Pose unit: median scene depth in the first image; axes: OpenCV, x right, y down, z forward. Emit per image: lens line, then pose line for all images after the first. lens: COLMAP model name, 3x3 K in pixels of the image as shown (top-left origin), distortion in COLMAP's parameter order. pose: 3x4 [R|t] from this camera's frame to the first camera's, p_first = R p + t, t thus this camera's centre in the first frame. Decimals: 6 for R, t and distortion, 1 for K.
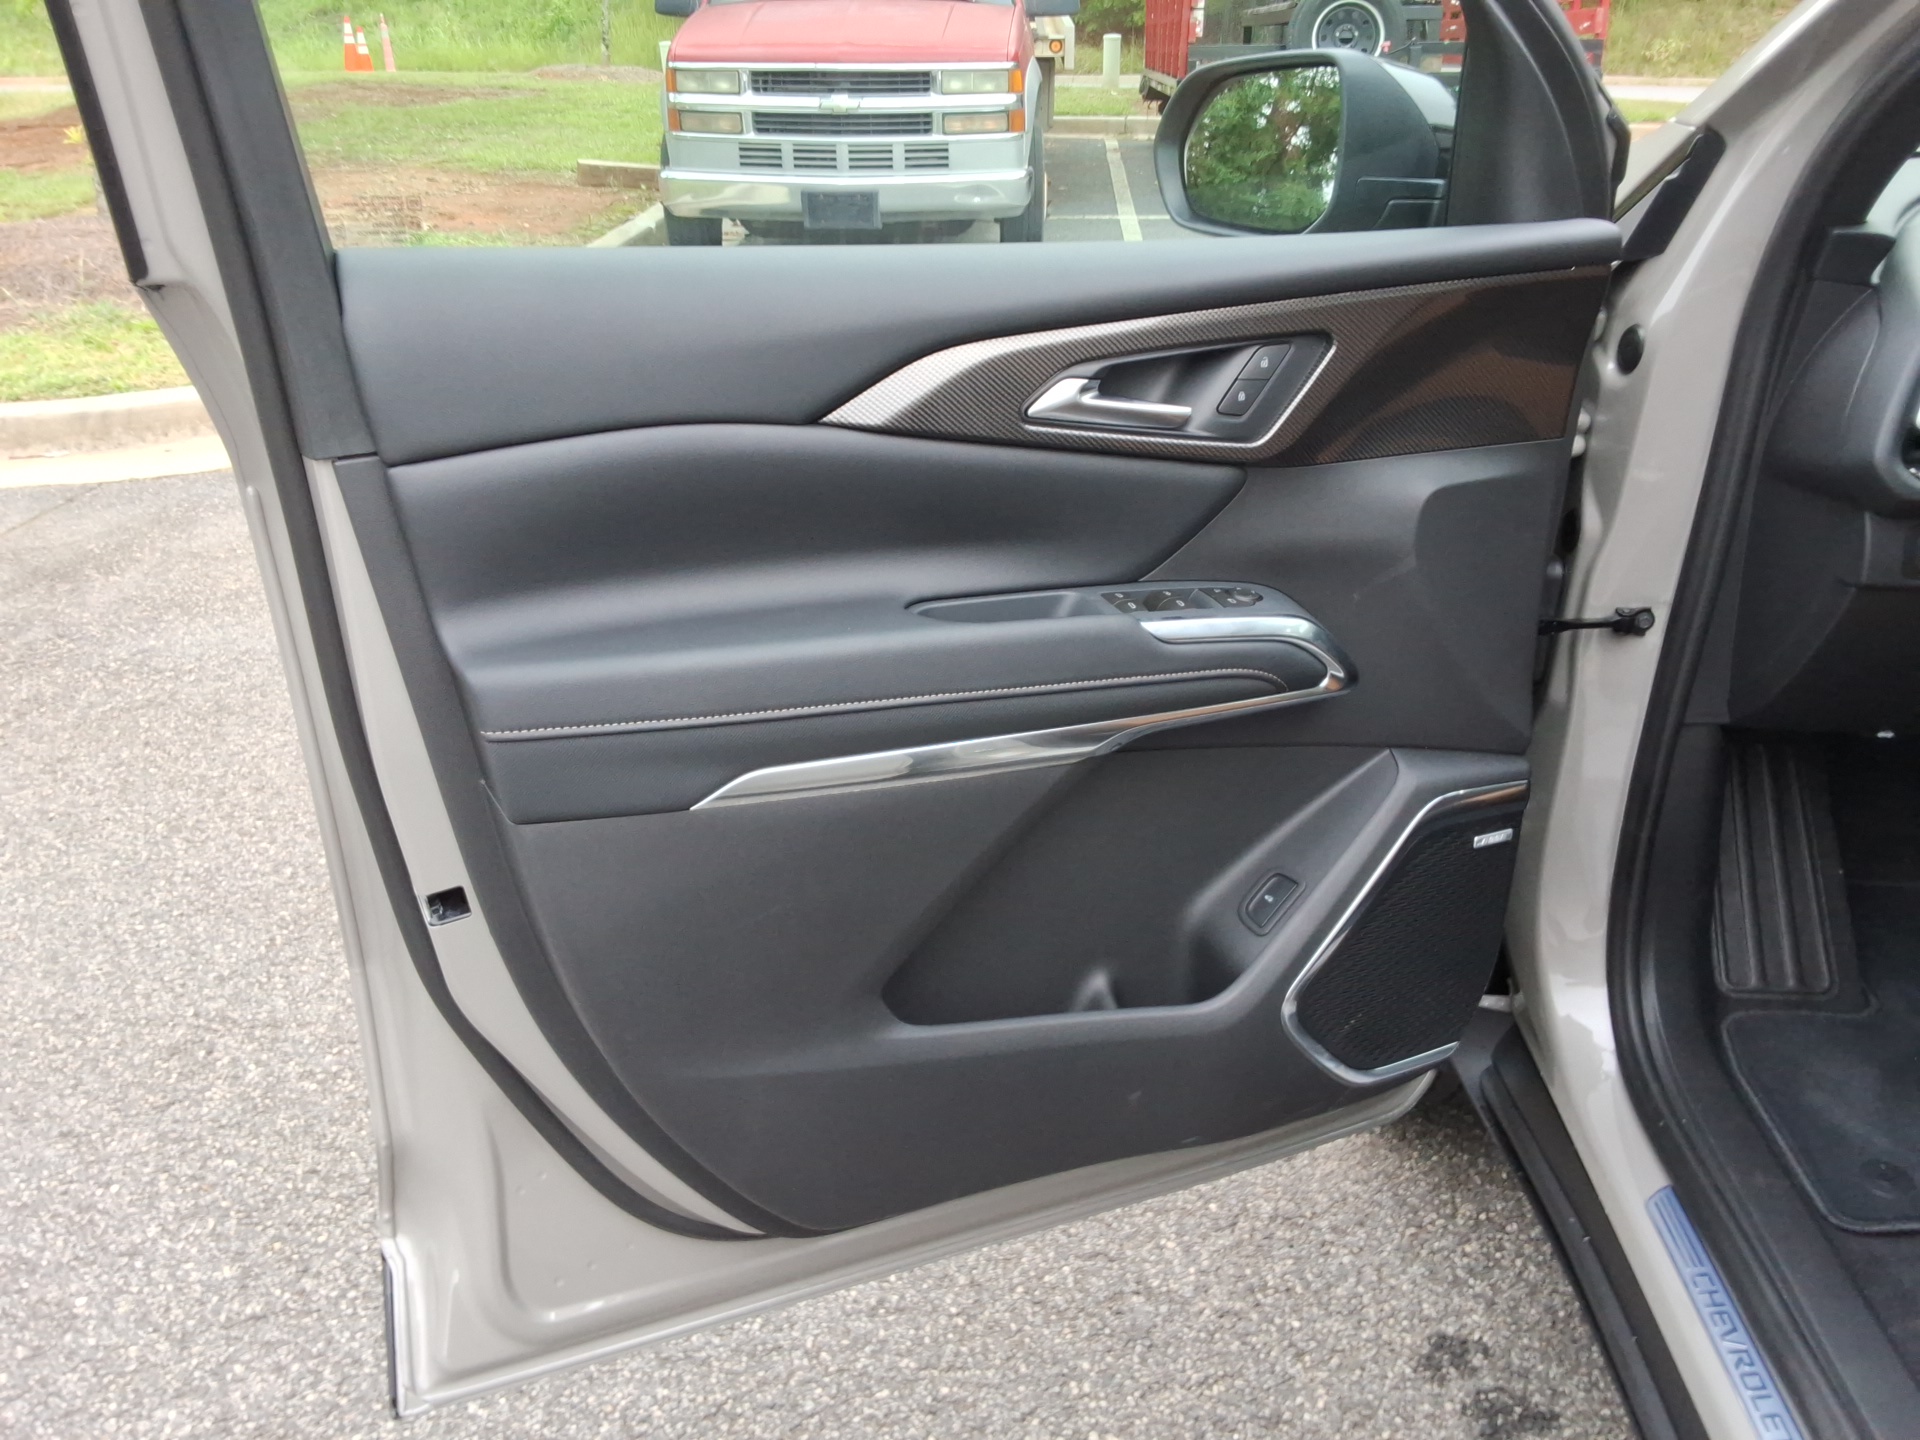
lens RADIAL K [[1545.9, 0, 966.1], [0, 1545.9, 696.8], [0, 0, 1]] dist [0.107675, -0.159266]
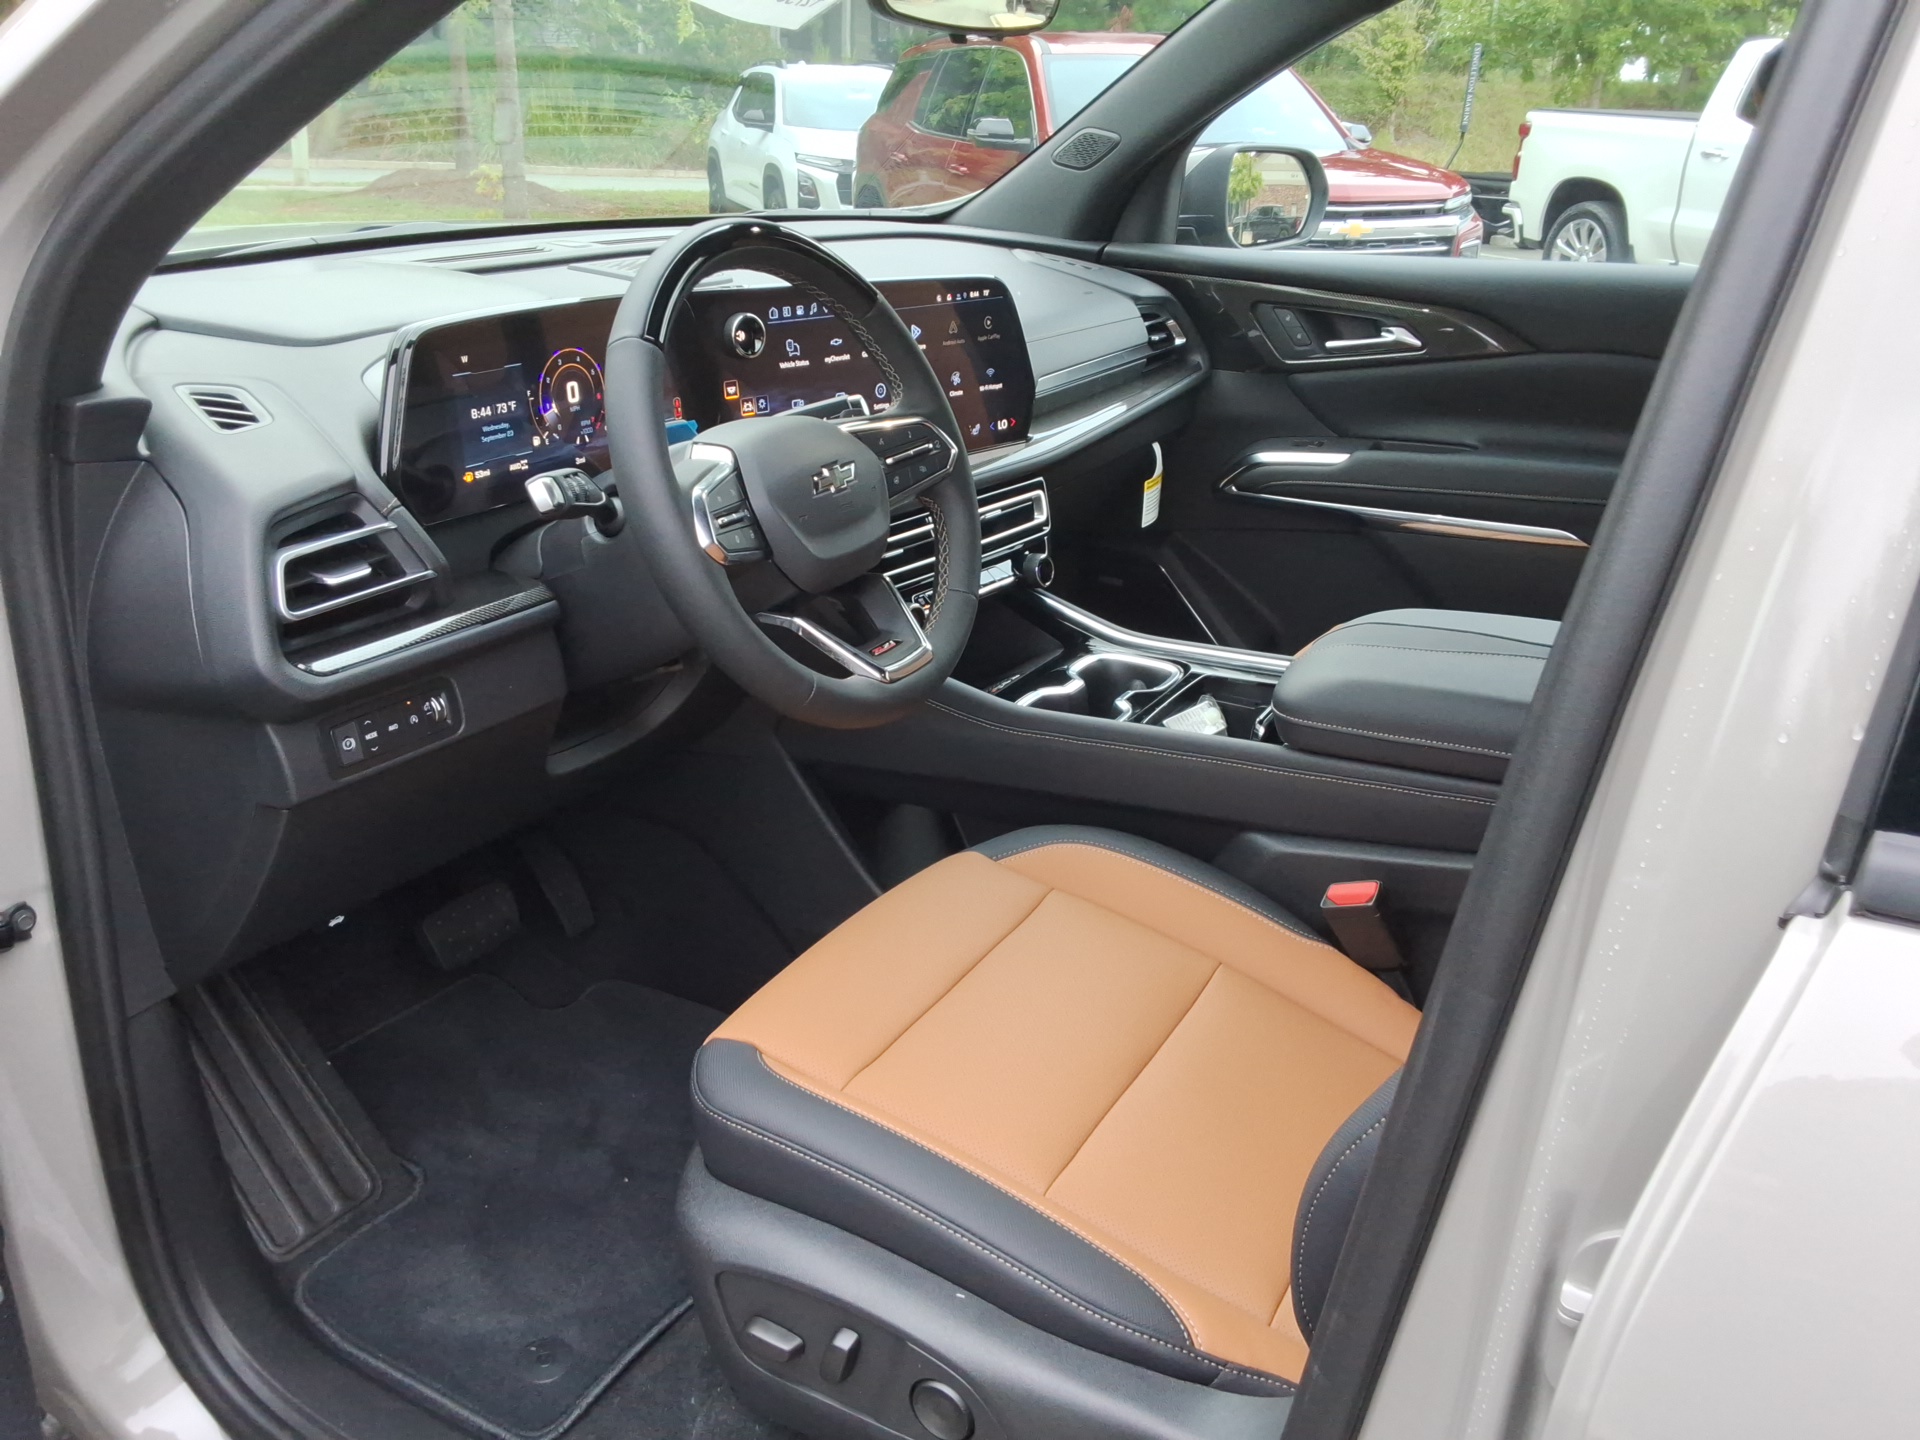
lens RADIAL K [[1545.9, 0, 967.1], [0, 1545.9, 704.8], [0, 0, 1]] dist [0.107675, -0.159266]
pose [[0.449832, -0.312191, 0.836772, 0.007266], [0.340474, 0.926107, 0.162488, -0.021021], [-0.825668, 0.211807, 0.522886, 0.039824]]
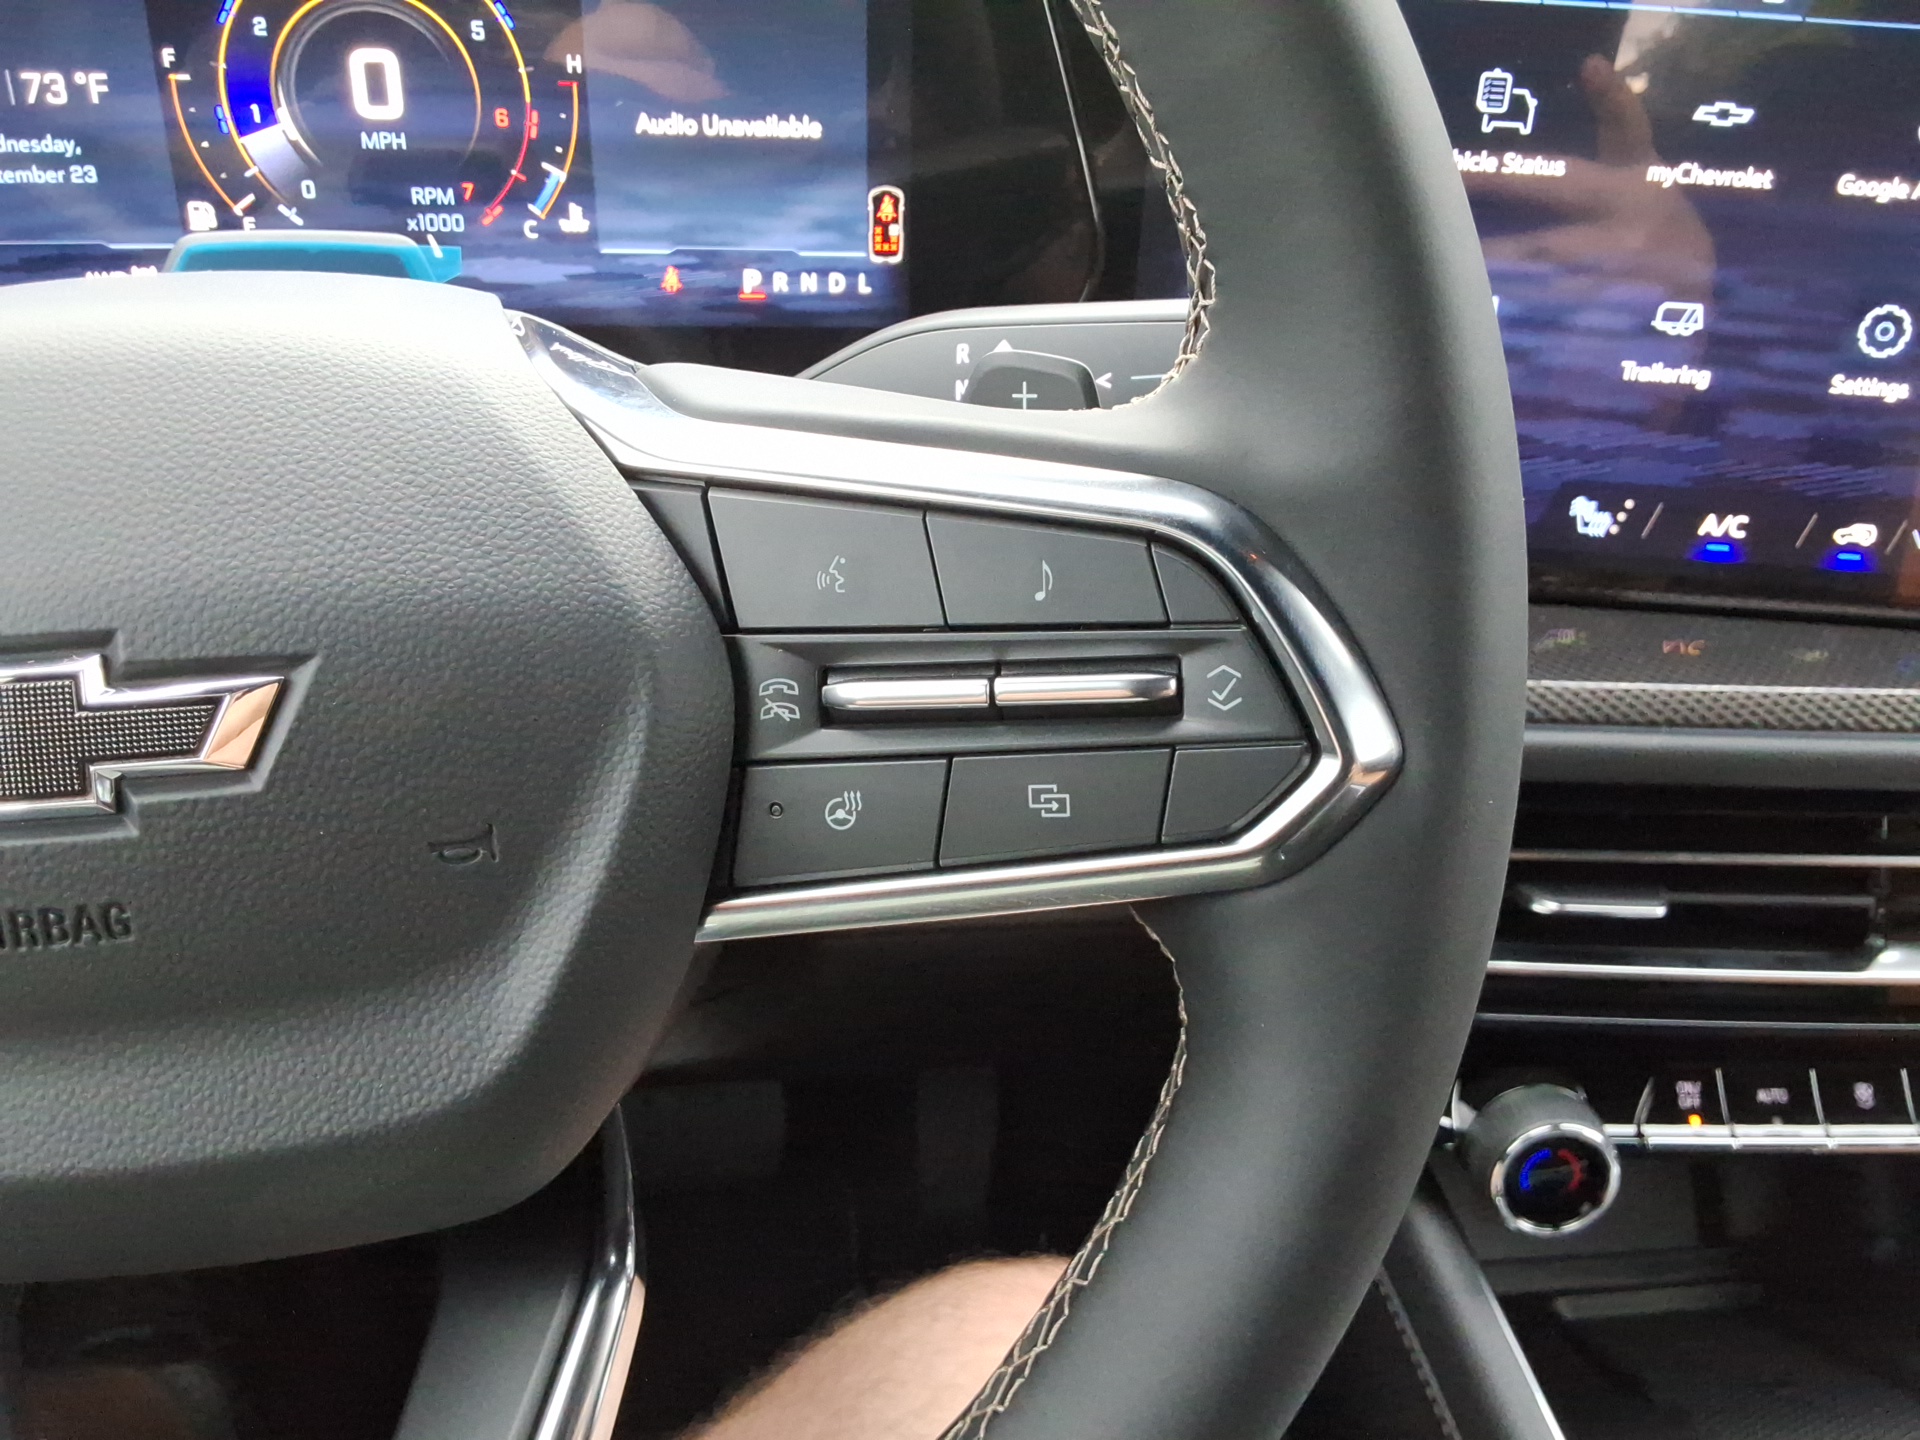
lens RADIAL K [[1545.9, 0, 981.5], [0, 1545.9, 712.0], [0, 0, 1]] dist [0.107675, -0.159266]
pose [[0.980573, -0.056815, 0.187749, 0.142658], [0.036322, 0.993174, 0.110847, -0.023860], [-0.192765, -0.101874, 0.975942, 0.097300]]
